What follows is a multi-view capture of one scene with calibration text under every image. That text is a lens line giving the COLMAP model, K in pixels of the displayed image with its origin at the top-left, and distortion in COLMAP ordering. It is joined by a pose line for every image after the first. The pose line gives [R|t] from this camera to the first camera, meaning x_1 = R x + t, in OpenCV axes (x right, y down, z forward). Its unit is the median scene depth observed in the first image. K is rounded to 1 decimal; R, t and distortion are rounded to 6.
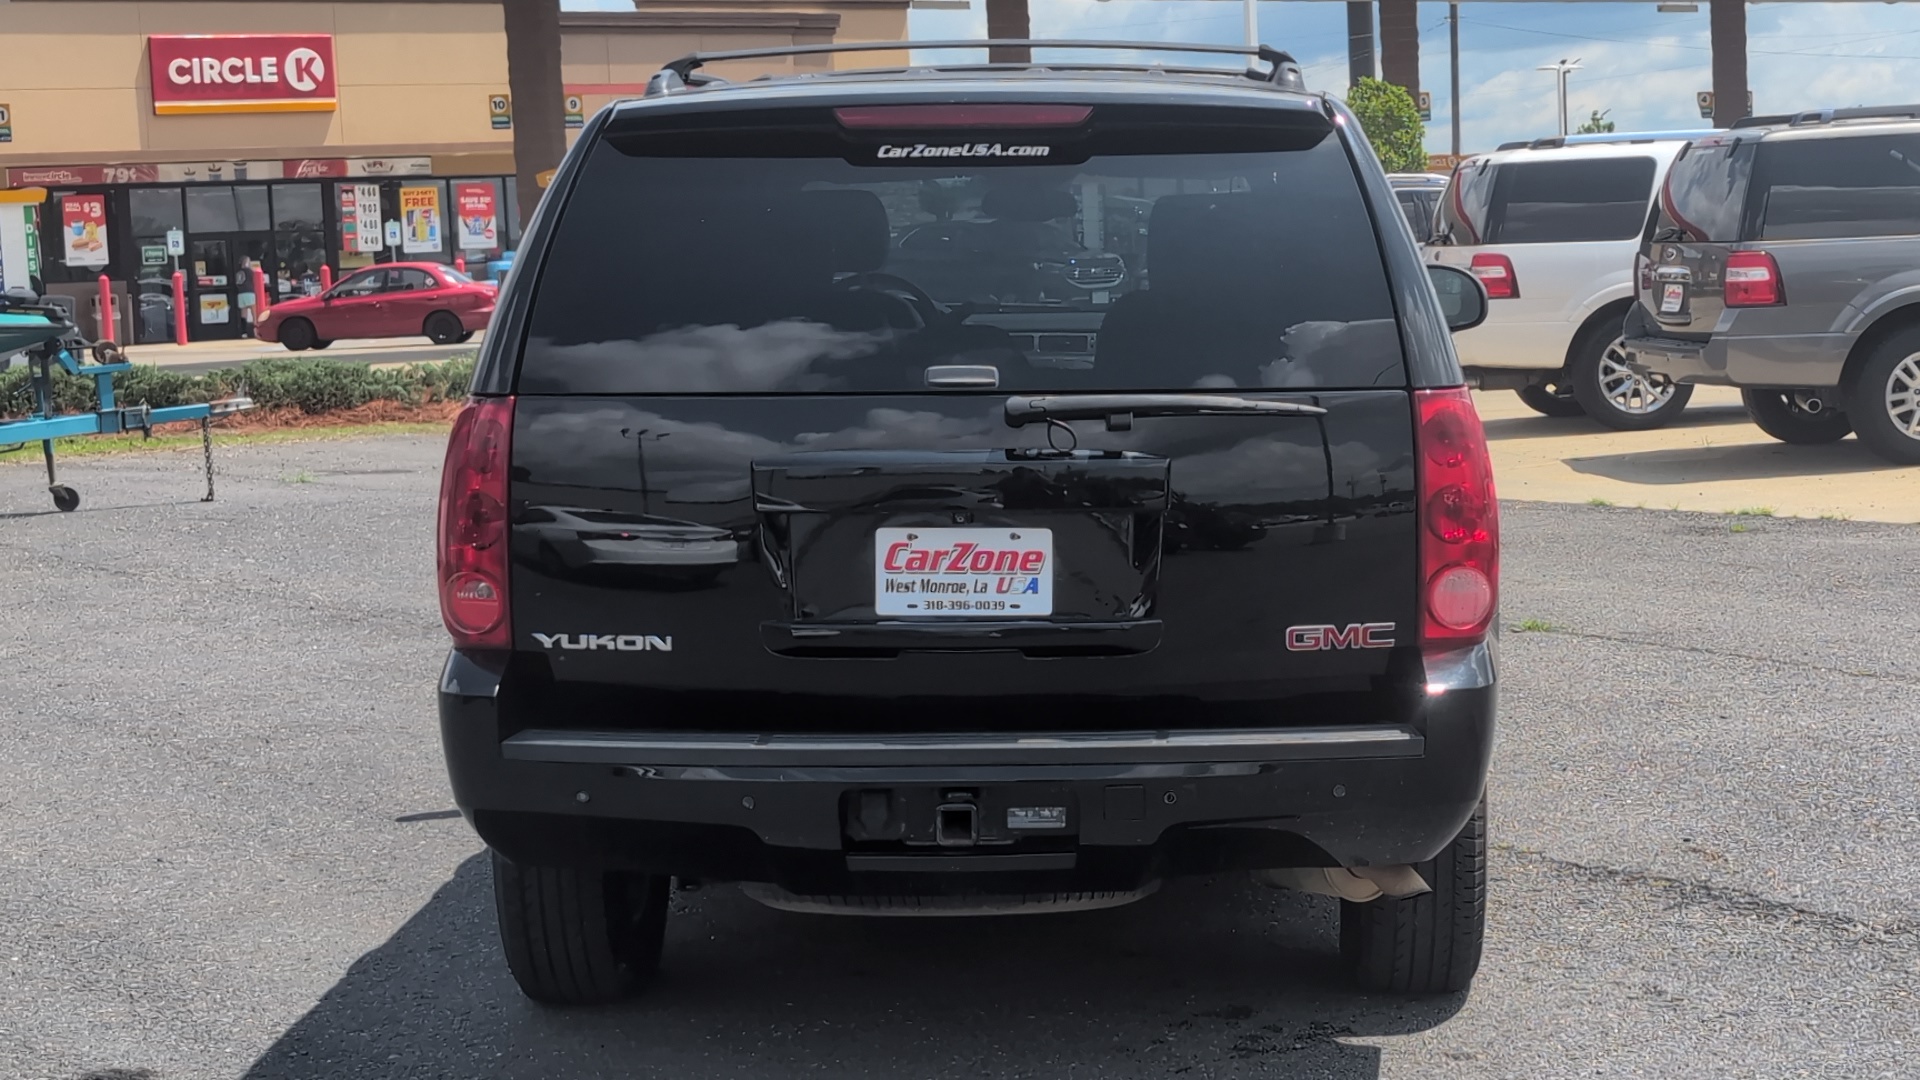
lens RADIAL K [[3244.7, 0, 960.0], [0, 3244.7, 540.0], [0, 0, 1]] dist [0.017572, -0.125126]
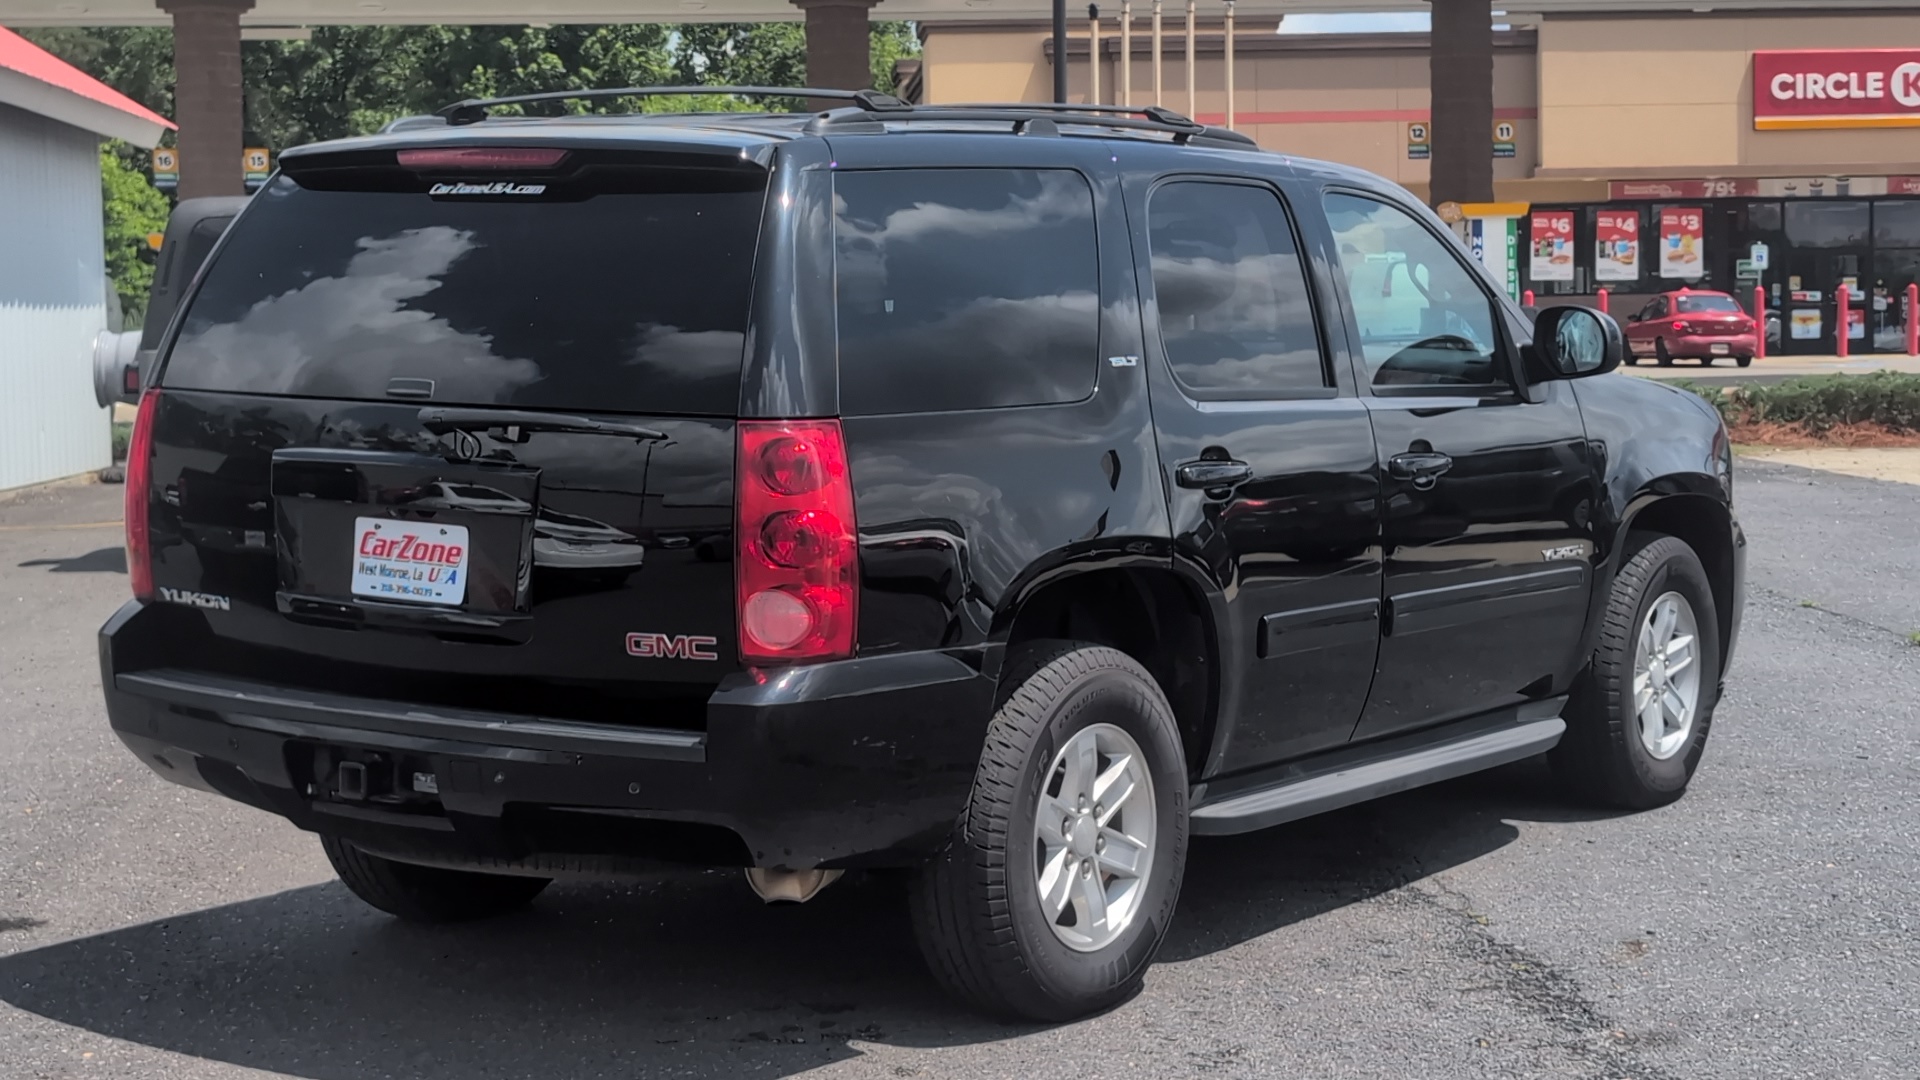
lens RADIAL K [[3244.7, 0, 960.0], [0, 3244.7, 540.0], [0, 0, 1]] dist [0.017572, -0.125126]
pose [[0.853893, 0.069204, -0.515826, 0.727754], [-0.071031, 0.997342, 0.016221, -0.028499], [0.515578, 0.022788, 0.856540, 0.124327]]
